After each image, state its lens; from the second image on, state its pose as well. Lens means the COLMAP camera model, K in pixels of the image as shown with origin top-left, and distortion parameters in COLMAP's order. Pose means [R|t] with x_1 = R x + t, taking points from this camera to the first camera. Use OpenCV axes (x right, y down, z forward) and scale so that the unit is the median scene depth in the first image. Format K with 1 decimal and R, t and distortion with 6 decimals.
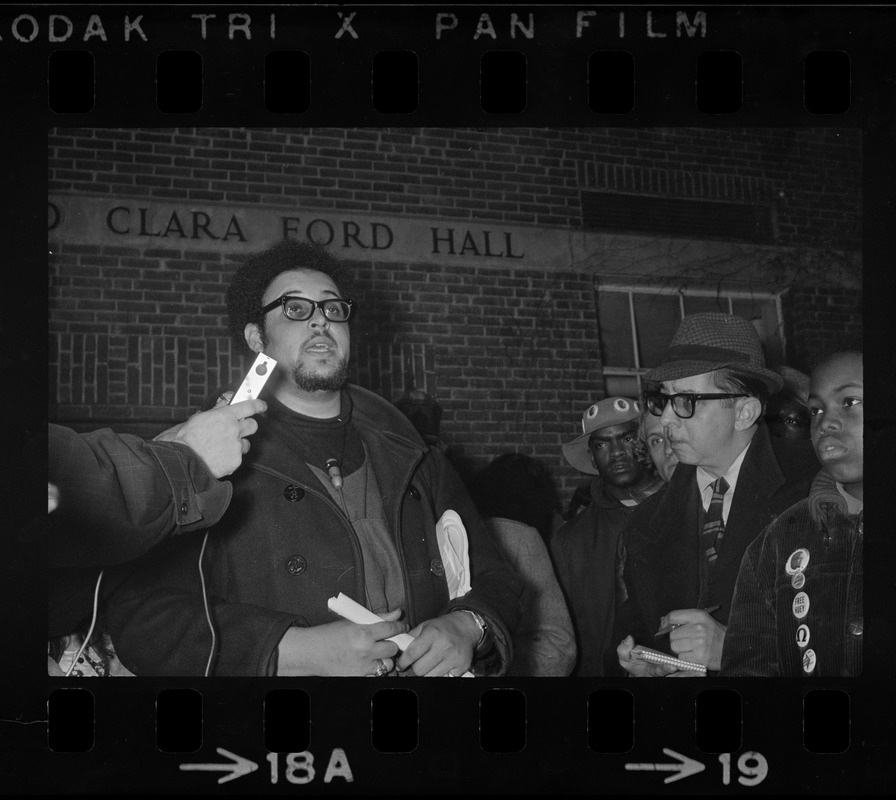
lens RADIAL K [[1237.9, 0, 448.0], [0, 1237.9, 400.0], [0, 0, 1]] dist [-0.075363, -0.041010]
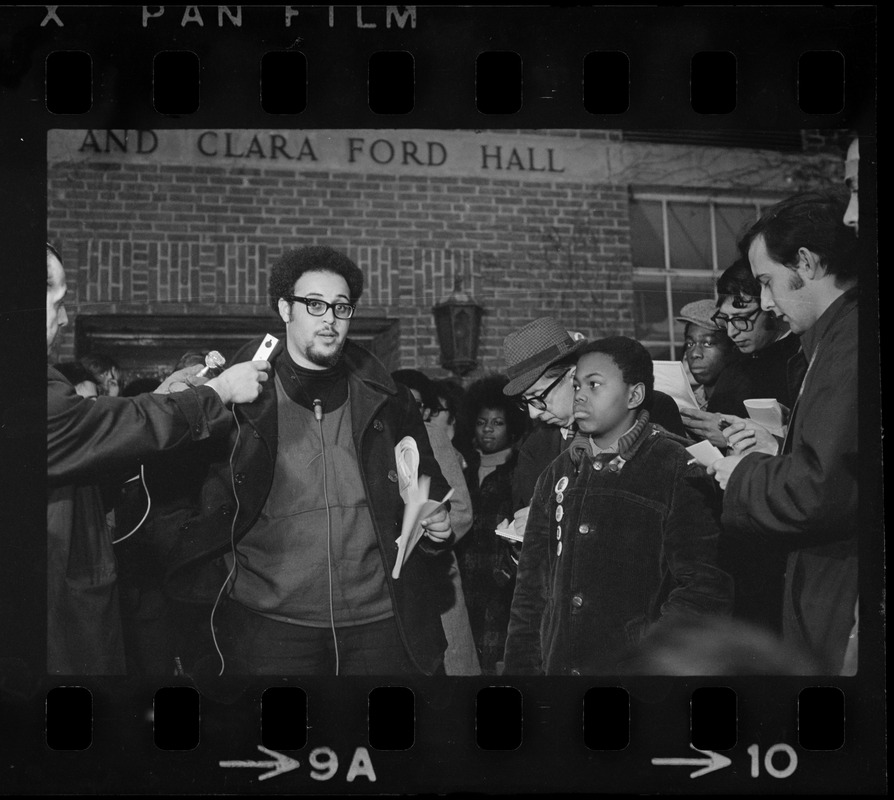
lens RADIAL K [[1235.2, 0, 447.0], [0, 1235.2, 400.0], [0, 0, 1]] dist [-0.075363, -0.041010]
pose [[0.995255, 0.020624, -0.095094, 0.068042], [-0.009308, 0.992977, 0.117939, -0.040965], [0.096858, -0.116494, 0.988457, -0.145098]]
